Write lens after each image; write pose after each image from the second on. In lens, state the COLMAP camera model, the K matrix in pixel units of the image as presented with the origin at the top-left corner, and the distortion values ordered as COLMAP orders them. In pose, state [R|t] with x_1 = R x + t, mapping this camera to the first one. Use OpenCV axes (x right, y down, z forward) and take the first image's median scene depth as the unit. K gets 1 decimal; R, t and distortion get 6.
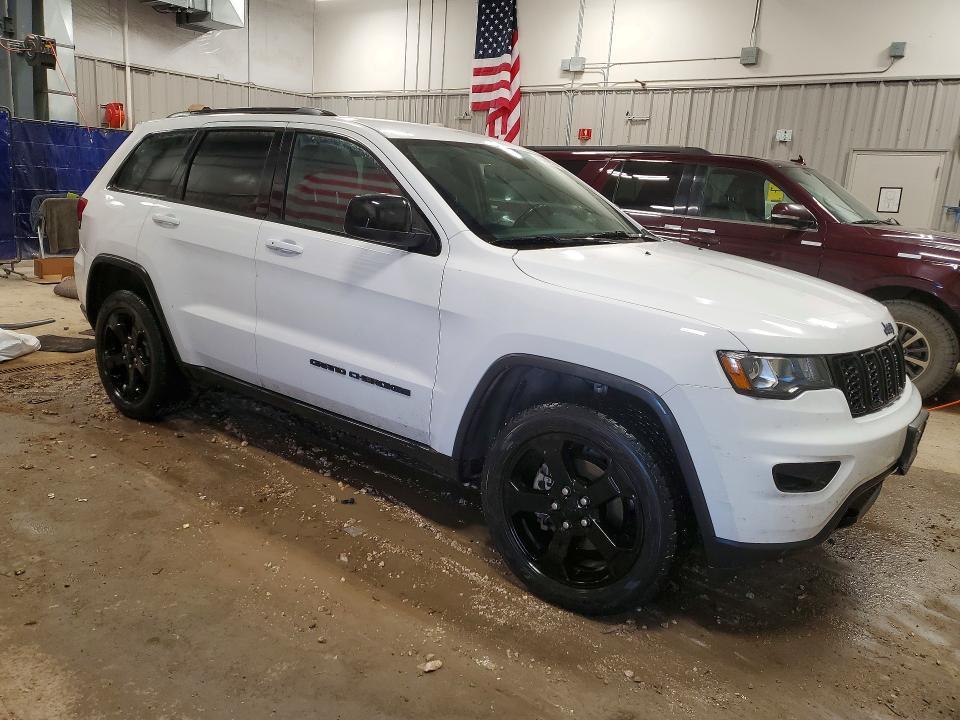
lens RADIAL K [[749.4, 0, 467.9], [0, 749.4, 361.1], [0, 0, 1]] dist [0.021513, 0.004693]
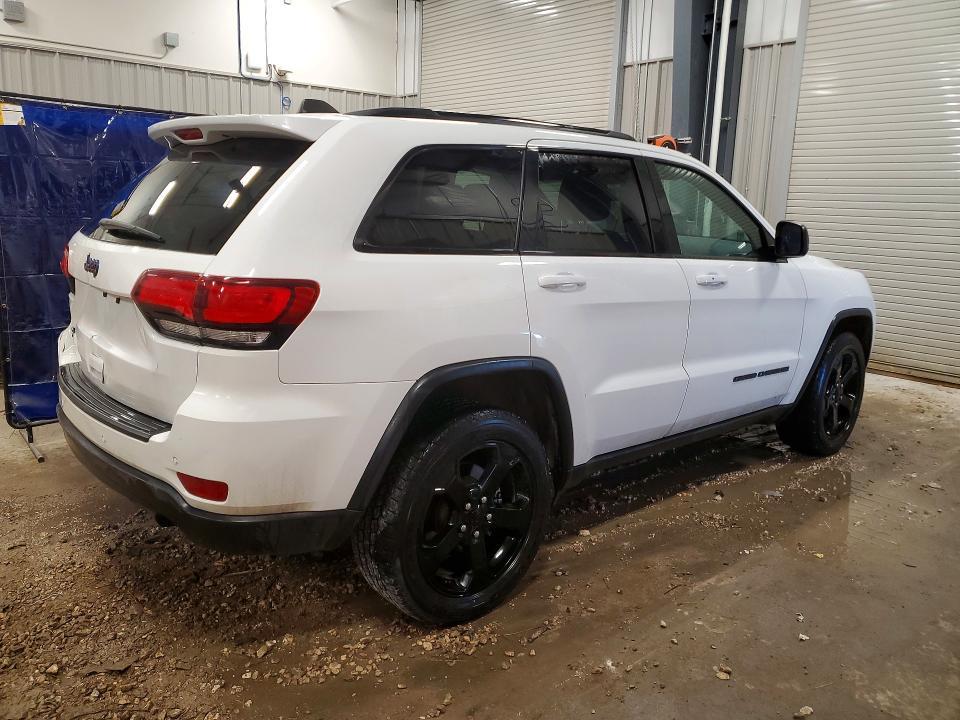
lens RADIAL K [[749.4, 0, 467.9], [0, 749.4, 361.1], [0, 0, 1]] dist [0.021513, 0.004693]
pose [[0.181404, -0.261589, 0.947979, -1.121738], [0.204959, 0.952860, 0.223716, -0.298528], [-0.961813, 0.153714, 0.226468, 0.970857]]
